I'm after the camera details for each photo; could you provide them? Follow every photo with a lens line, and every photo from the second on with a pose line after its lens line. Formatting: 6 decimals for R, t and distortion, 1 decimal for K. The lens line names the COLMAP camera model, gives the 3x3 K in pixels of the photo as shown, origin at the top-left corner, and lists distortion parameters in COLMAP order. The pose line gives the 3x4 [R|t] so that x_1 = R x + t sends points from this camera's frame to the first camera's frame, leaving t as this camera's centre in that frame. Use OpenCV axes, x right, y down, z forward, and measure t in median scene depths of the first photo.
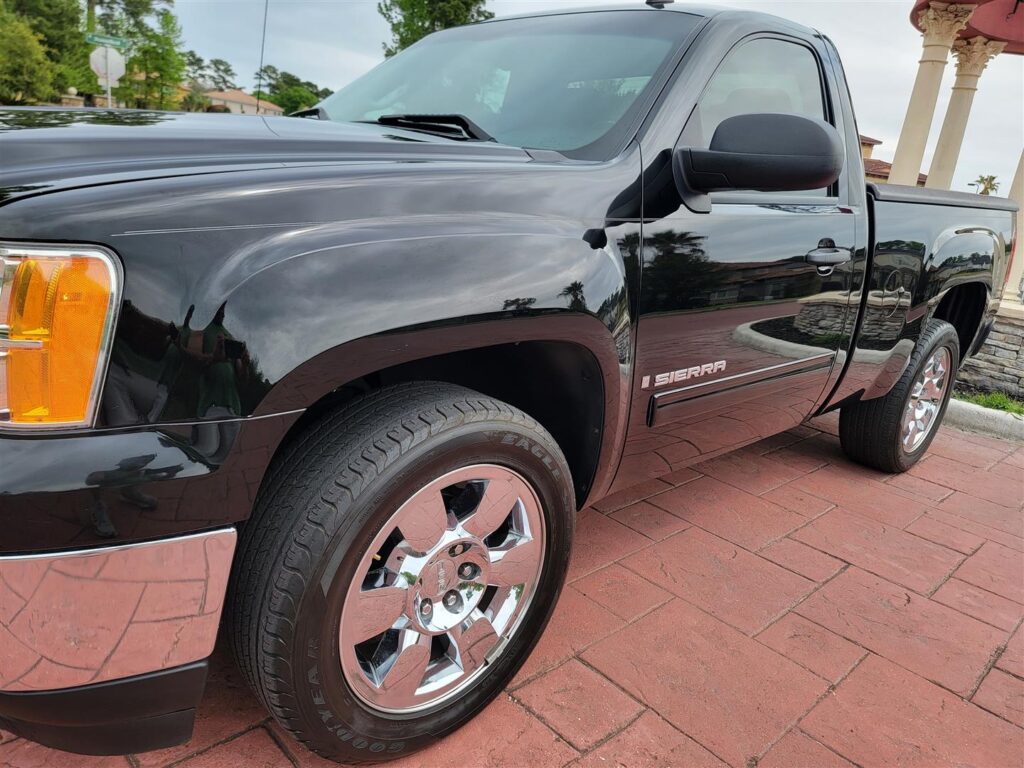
lens RADIAL K [[732.5, 0, 512.0], [0, 732.5, 384.0], [0, 0, 1]] dist [0.067420, -0.050433]
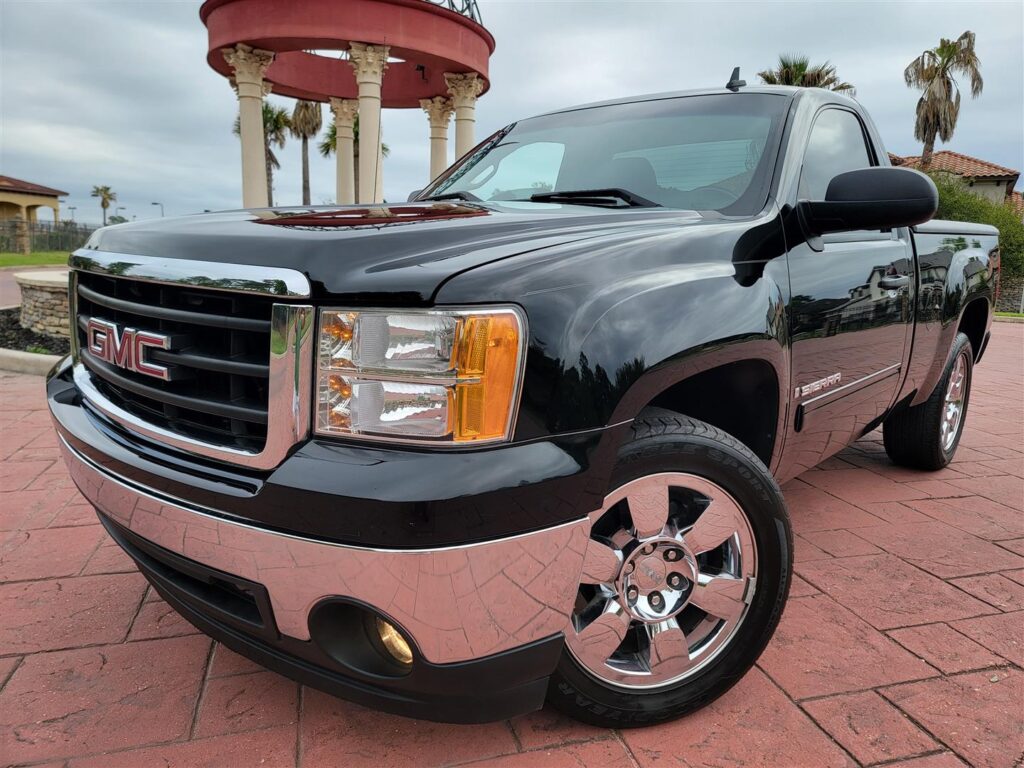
lens RADIAL K [[729.2, 0, 529.8], [0, 729.2, 388.5], [0, 0, 1]] dist [0.062790, -0.051180]
pose [[0.992761, -0.092199, 0.076970, -0.330167], [0.097727, 0.992646, -0.071437, 0.032687], [-0.069817, 0.078442, 0.994471, -0.158064]]
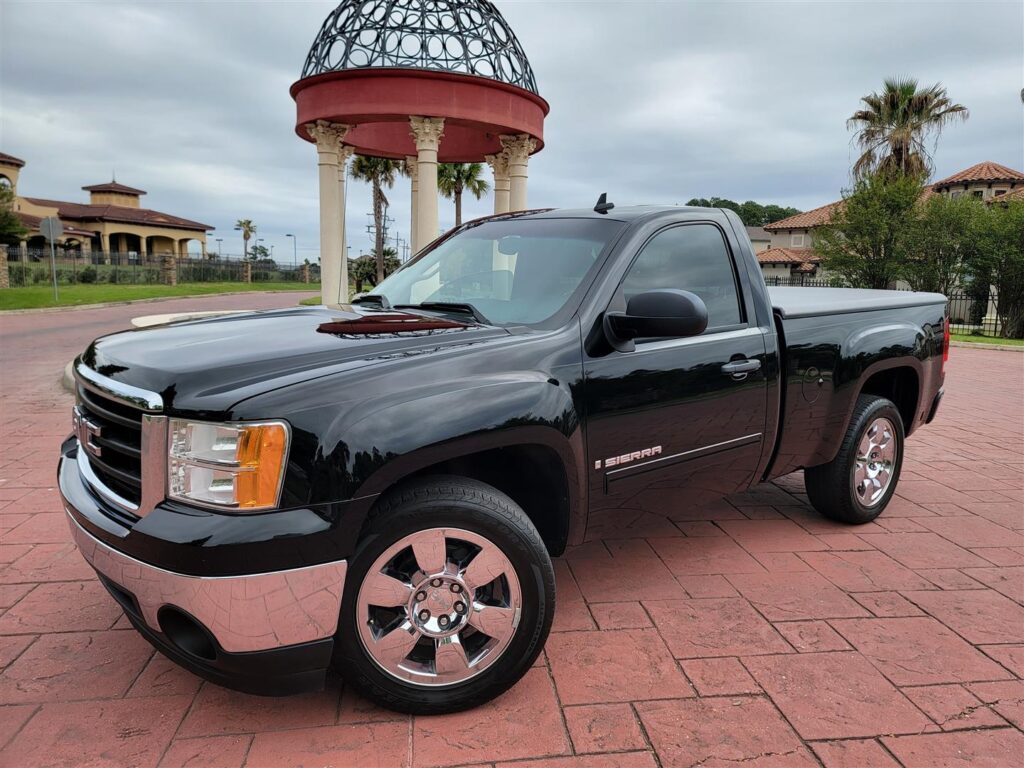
lens RADIAL K [[729.2, 0, 529.8], [0, 729.2, 388.5], [0, 0, 1]] dist [0.062790, -0.051180]
pose [[0.994874, -0.073476, -0.069480, 0.152458], [0.065220, 0.991289, -0.114427, 0.004632], [0.077282, 0.109309, 0.990999, -0.517004]]
